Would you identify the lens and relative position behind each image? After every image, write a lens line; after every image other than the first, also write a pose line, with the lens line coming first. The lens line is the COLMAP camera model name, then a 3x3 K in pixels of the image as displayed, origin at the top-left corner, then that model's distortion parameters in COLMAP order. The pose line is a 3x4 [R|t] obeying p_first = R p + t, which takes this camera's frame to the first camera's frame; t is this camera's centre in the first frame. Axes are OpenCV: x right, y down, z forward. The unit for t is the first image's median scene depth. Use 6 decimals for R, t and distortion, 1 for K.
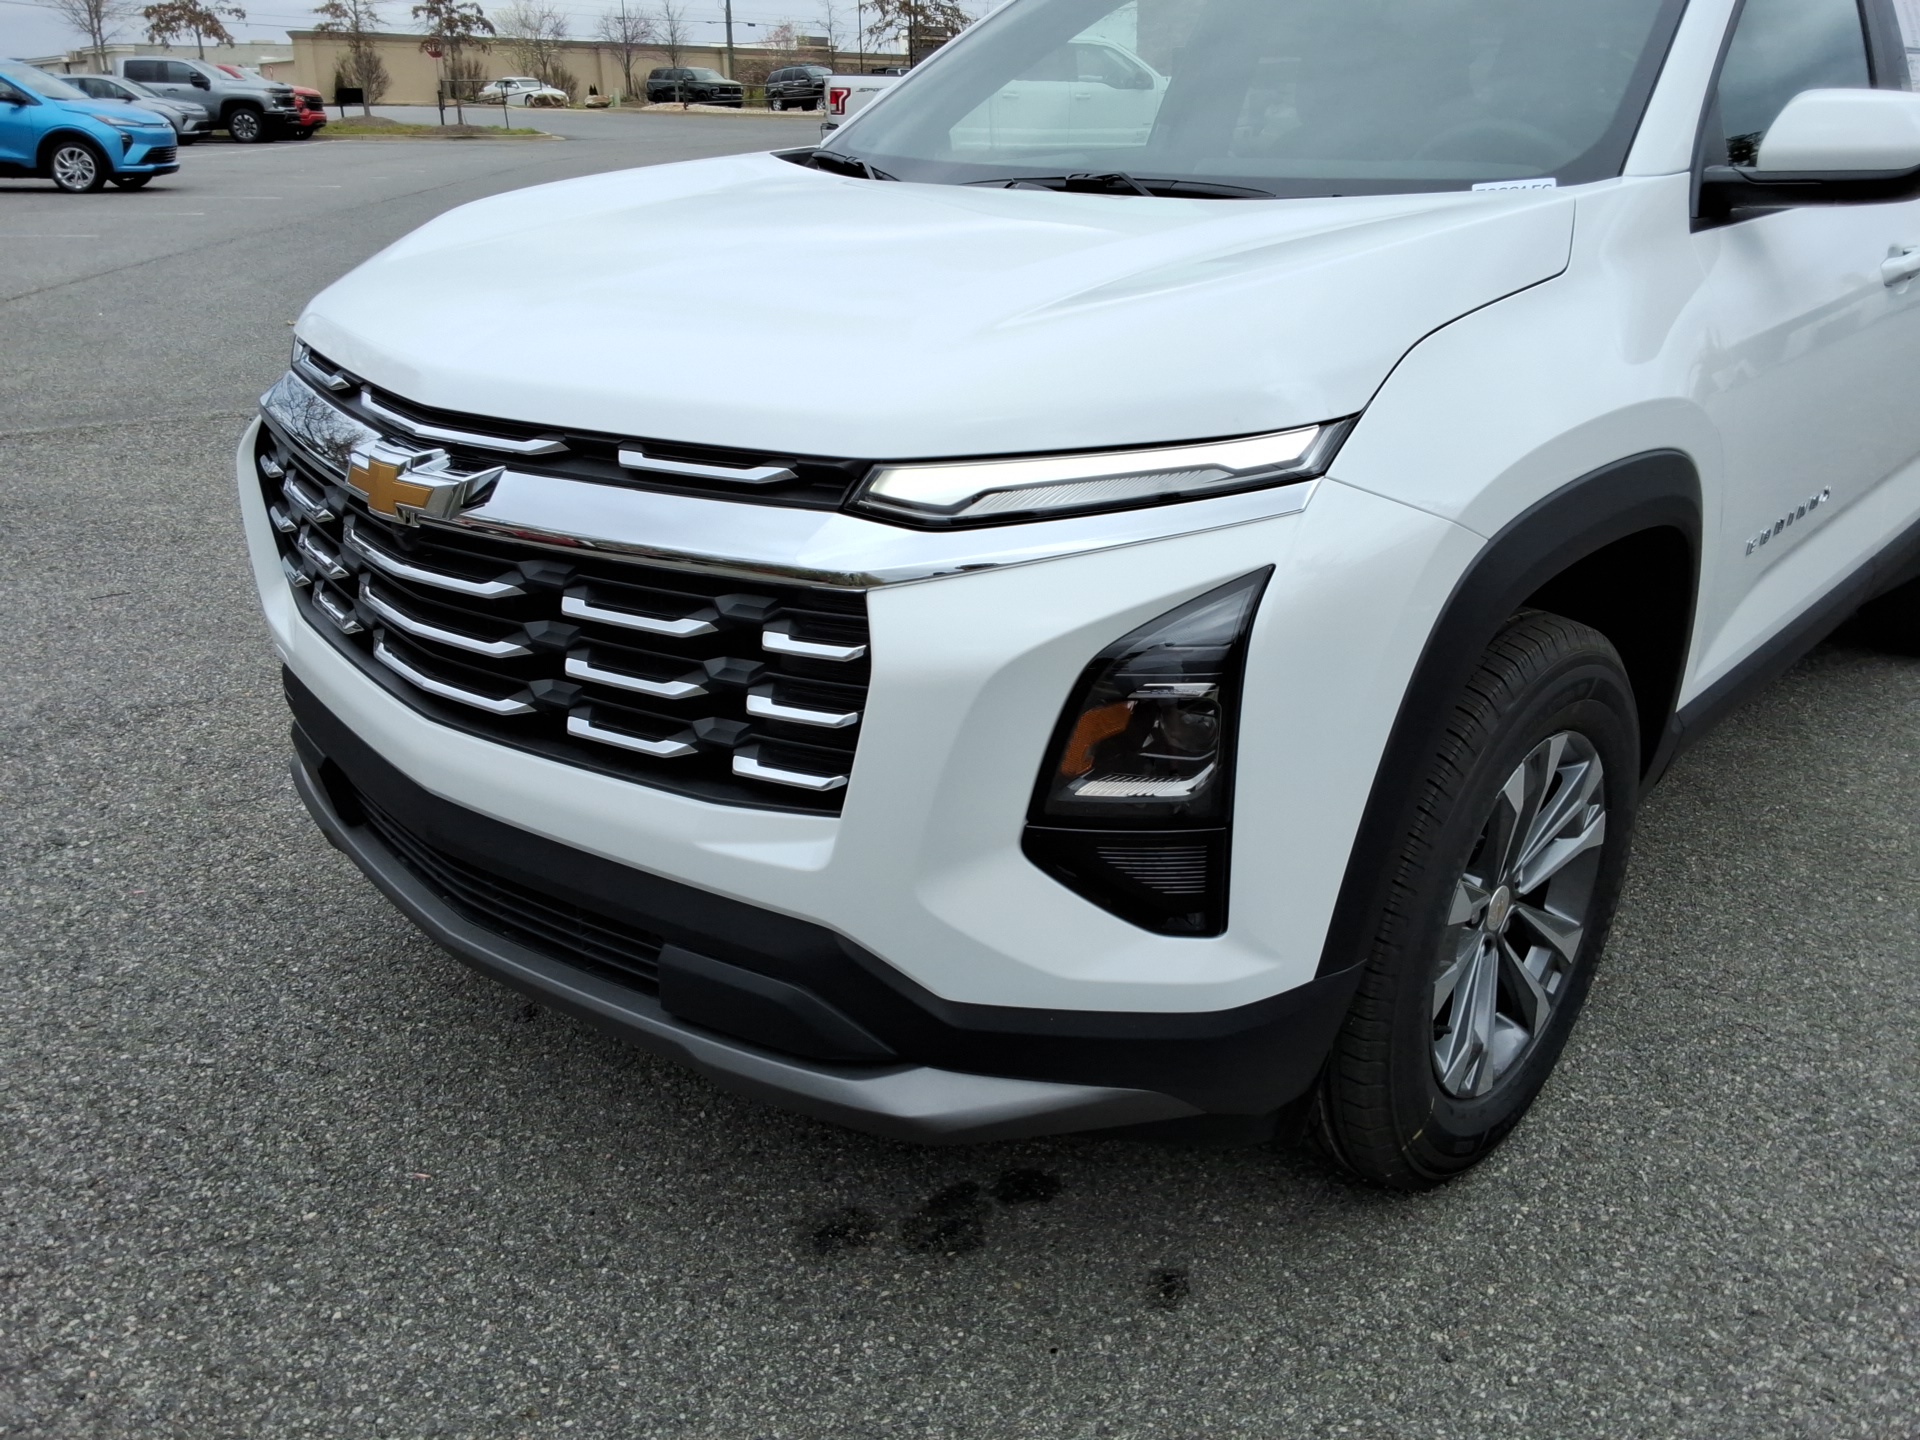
lens RADIAL K [[1546.0, 0, 982.0], [0, 1546.0, 686.6], [0, 0, 1]] dist [0.118622, -0.184202]
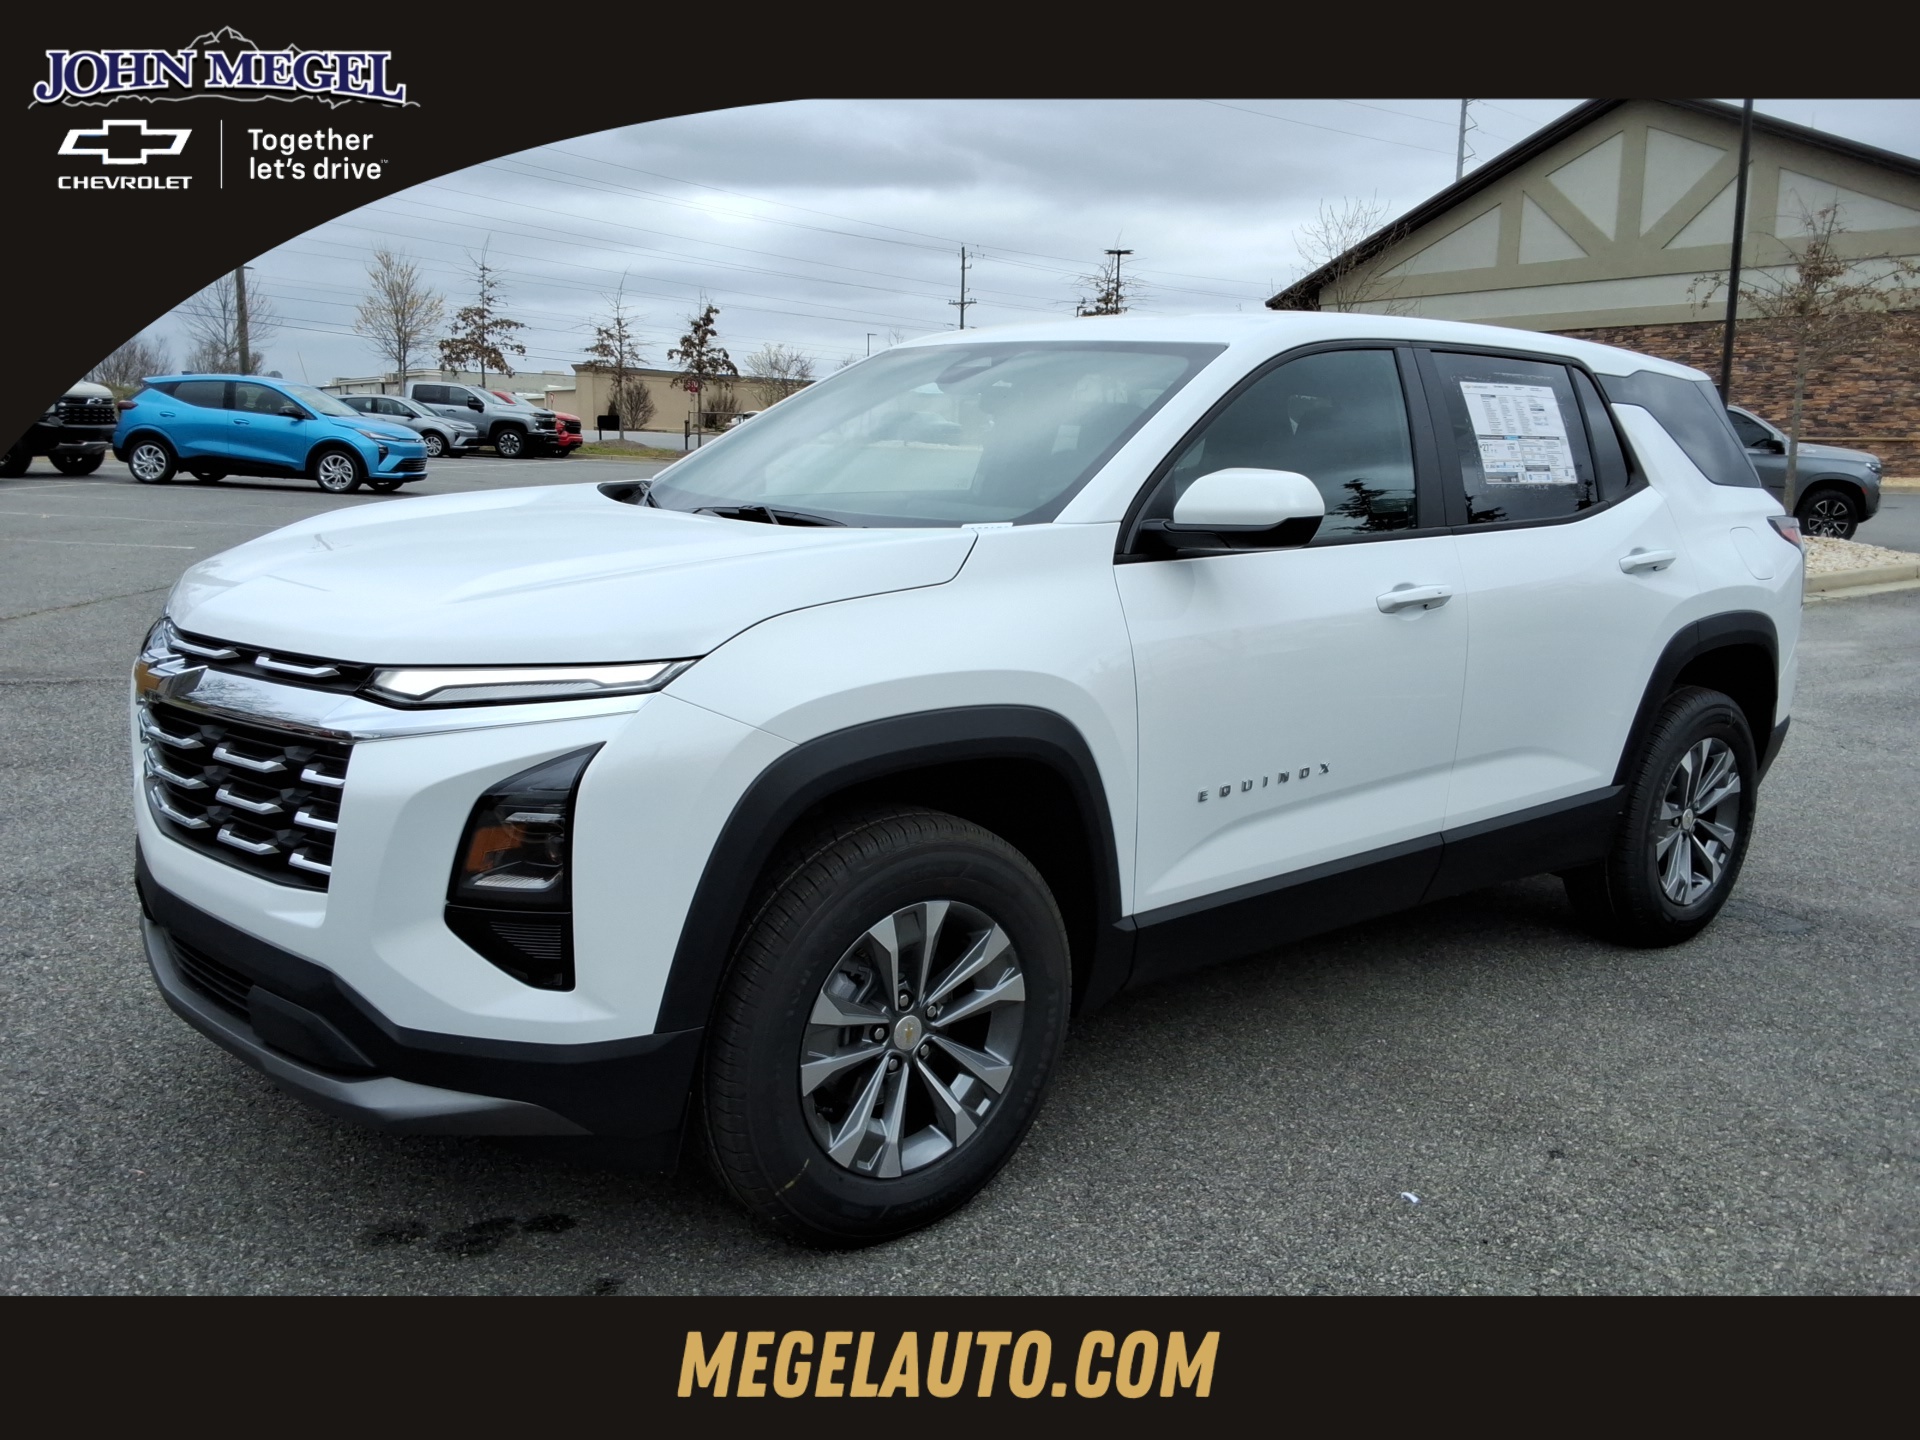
lens RADIAL K [[1546.0, 0, 982.0], [0, 1546.0, 686.6], [0, 0, 1]] dist [0.118622, -0.184202]
pose [[0.989573, 0.052598, -0.134087, 0.515584], [-0.078047, 0.978234, -0.192267, 0.093322], [0.121055, 0.200727, 0.972139, -0.334340]]
